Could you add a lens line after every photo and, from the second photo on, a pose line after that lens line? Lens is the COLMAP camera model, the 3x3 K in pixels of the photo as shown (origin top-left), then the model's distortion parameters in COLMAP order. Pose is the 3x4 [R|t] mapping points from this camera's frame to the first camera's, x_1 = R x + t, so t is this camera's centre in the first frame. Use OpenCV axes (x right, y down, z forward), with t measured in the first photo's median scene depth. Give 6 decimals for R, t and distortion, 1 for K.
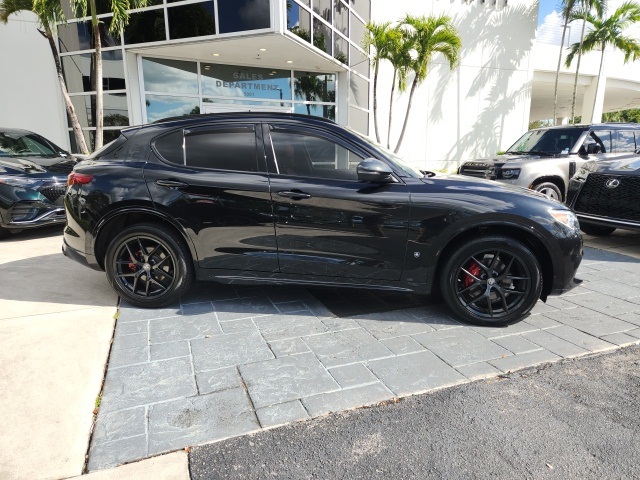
lens RADIAL K [[422.3, 0, 332.3], [0, 422.3, 238.9], [0, 0, 1]] dist [0.071521, -0.059171]
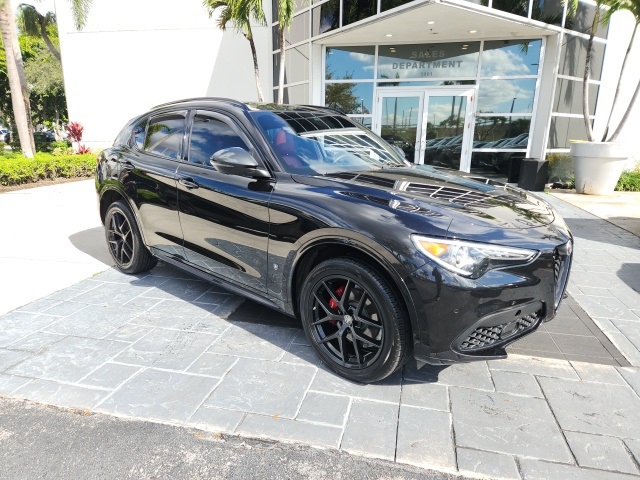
lens RADIAL K [[426.7, 0, 324.4], [0, 426.7, 246.8], [0, 0, 1]] dist [0.069979, -0.056407]
pose [[0.820061, 0.148631, -0.552638, 0.261662], [-0.120617, 0.988882, 0.086973, -0.030647], [0.559420, -0.004665, 0.828871, 0.127941]]
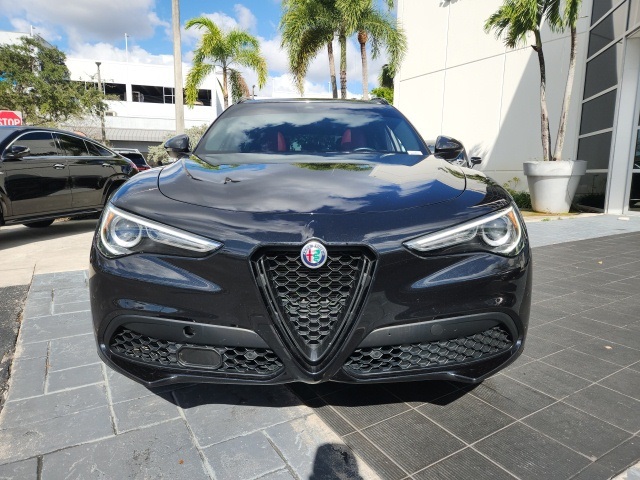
lens RADIAL K [[426.7, 0, 324.4], [0, 426.7, 246.8], [0, 0, 1]] dist [0.069979, -0.056407]
pose [[0.146433, 0.166656, -0.975081, 0.381720], [-0.198341, 0.970636, 0.136110, -0.048222], [0.969133, 0.173468, 0.175188, 0.407509]]
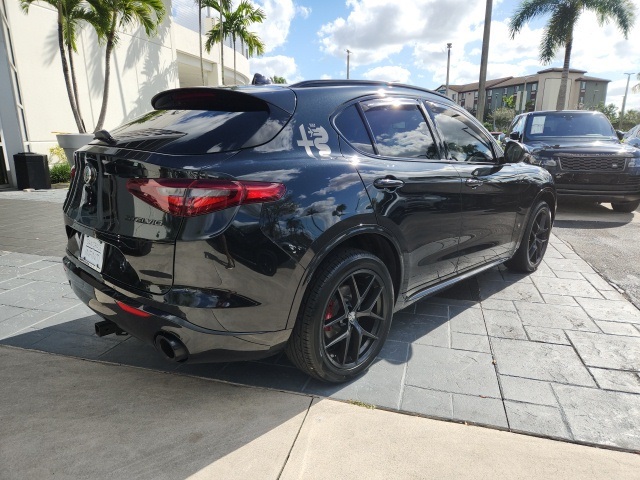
lens RADIAL K [[422.3, 0, 332.3], [0, 422.3, 238.9], [0, 0, 1]] dist [0.071521, -0.059171]
pose [[0.599429, -0.188515, 0.777912, -0.362089], [0.151058, 0.981049, 0.121343, -0.051724], [-0.786045, 0.044773, 0.616546, 0.242998]]
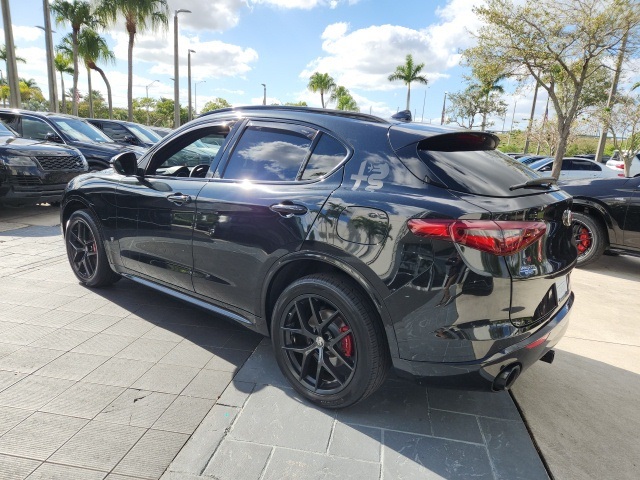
lens RADIAL K [[426.7, 0, 324.4], [0, 426.7, 246.8], [0, 0, 1]] dist [0.069979, -0.056407]
pose [[-0.847323, -0.172378, 0.502325, -0.266356], [0.041325, 0.921590, 0.385960, -0.163804], [-0.529468, 0.347791, -0.773760, 0.754234]]
